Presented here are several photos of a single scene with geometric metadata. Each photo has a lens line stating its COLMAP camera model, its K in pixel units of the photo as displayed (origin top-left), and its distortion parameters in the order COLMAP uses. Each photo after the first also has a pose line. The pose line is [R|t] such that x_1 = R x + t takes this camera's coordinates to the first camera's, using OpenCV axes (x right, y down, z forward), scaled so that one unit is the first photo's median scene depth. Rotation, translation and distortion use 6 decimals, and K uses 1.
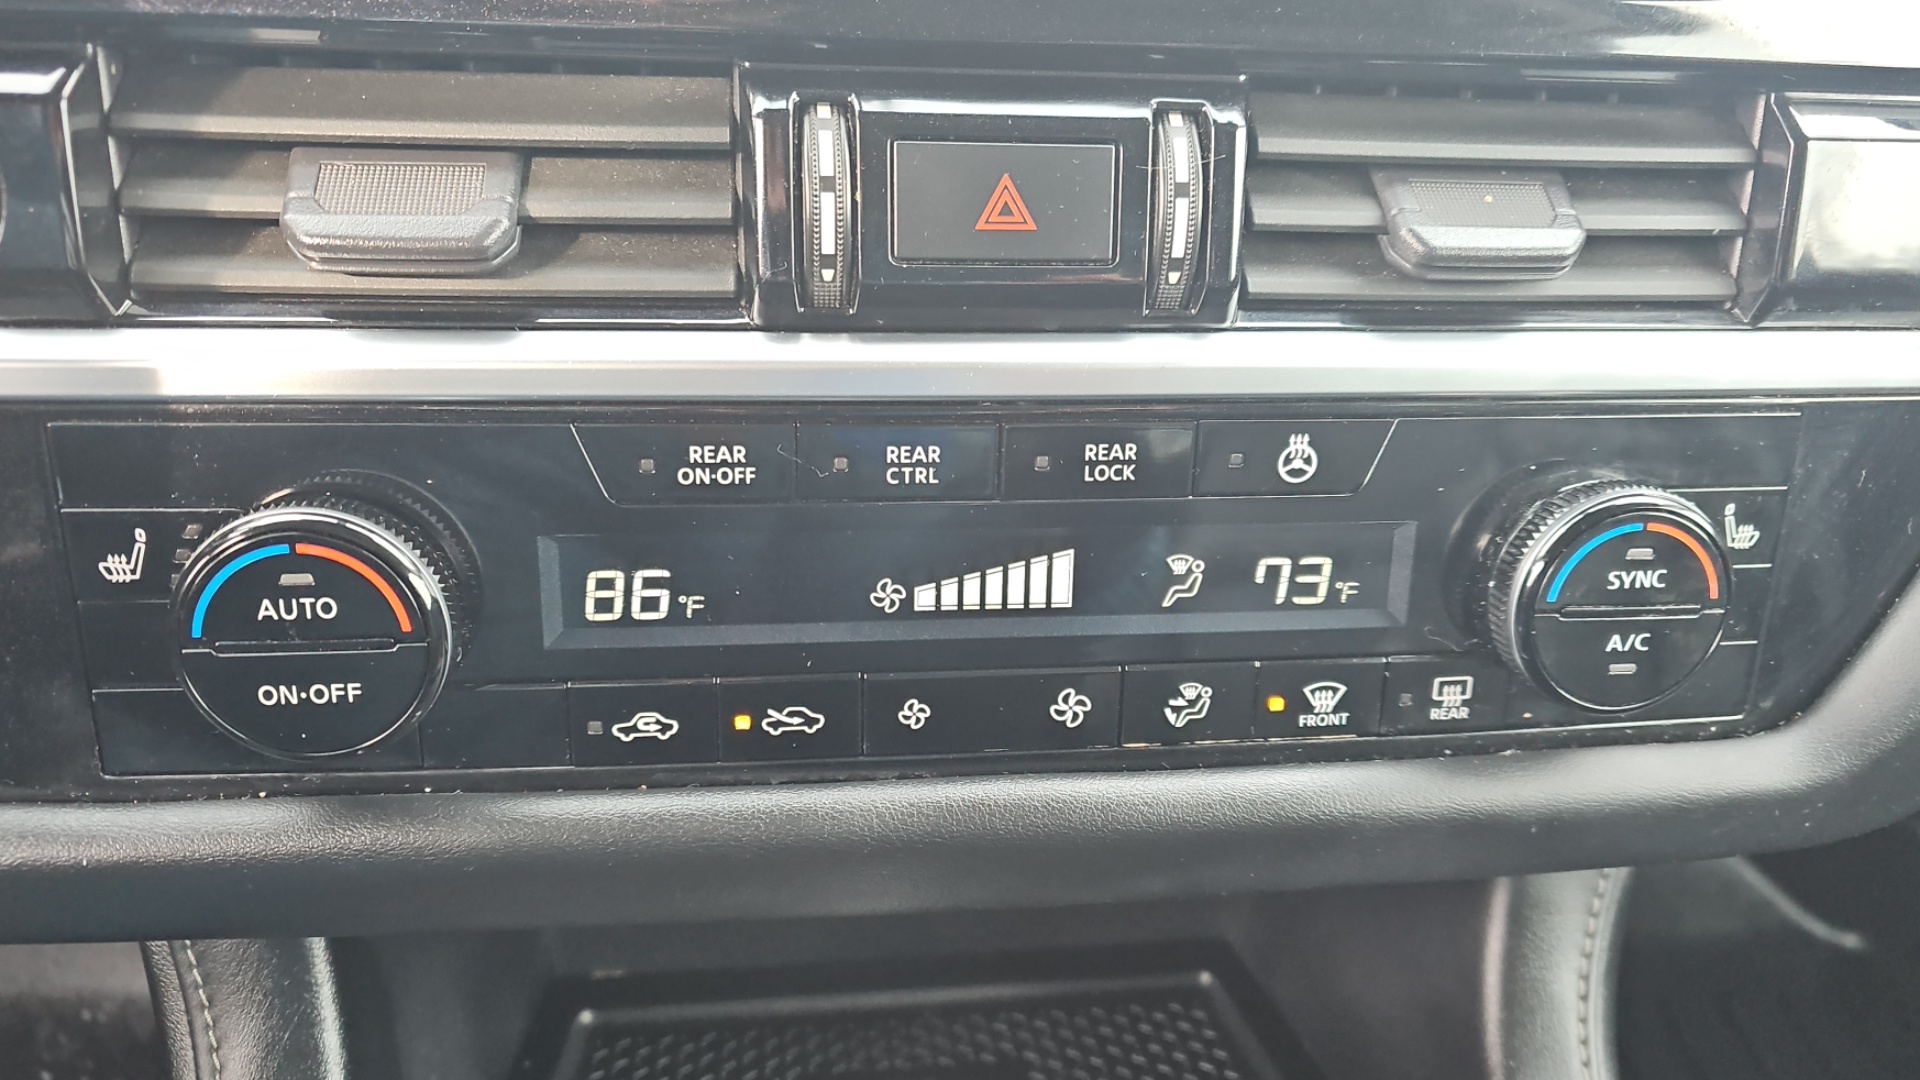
lens RADIAL K [[1364.4, 0, 969.0], [0, 1364.4, 557.5], [0, 0, 1]] dist [0.059702, -0.028424]
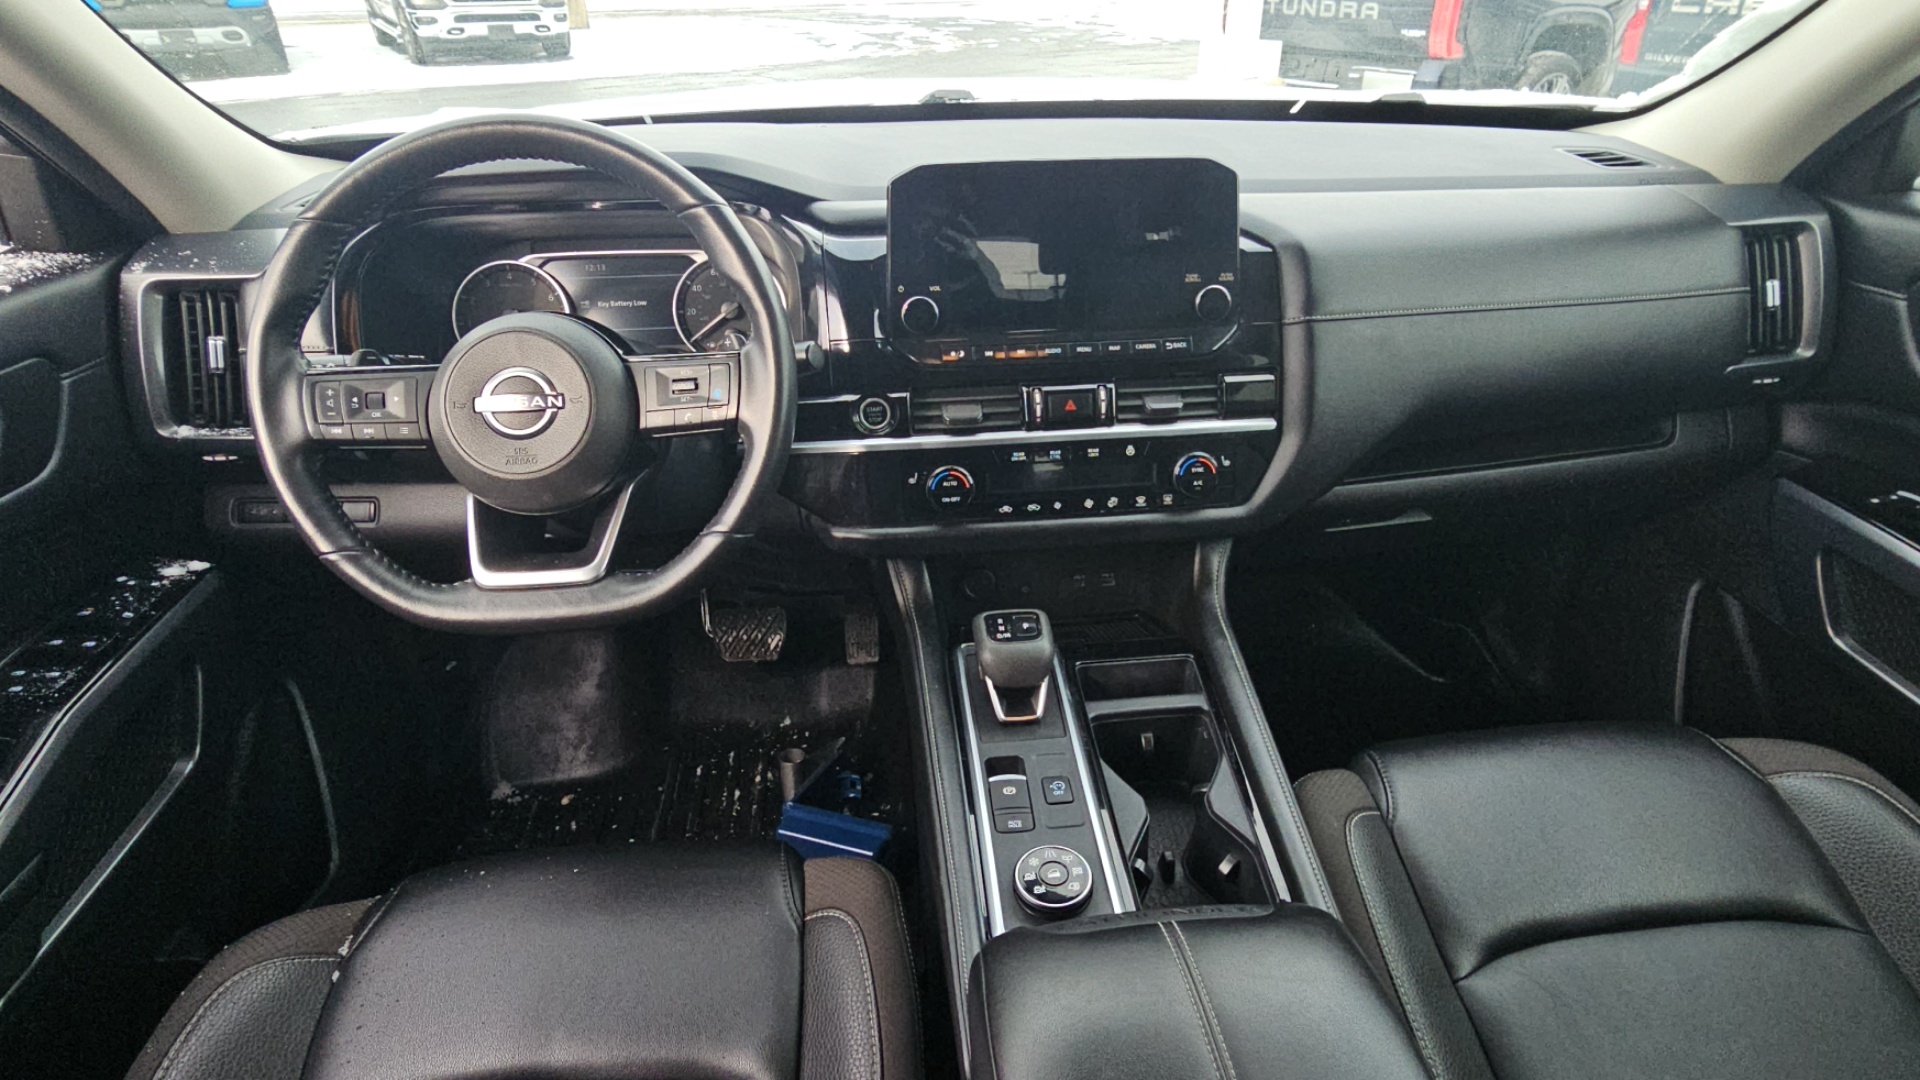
lens RADIAL K [[1025.7, 0, 965.3], [0, 1025.7, 549.2], [0, 0, 1]] dist [0.005433, -0.002495]
pose [[0.997417, -0.051505, -0.050072, -0.198260], [0.047853, 0.996285, -0.071592, 0.535324], [0.053574, 0.069011, 0.996176, -2.789447]]
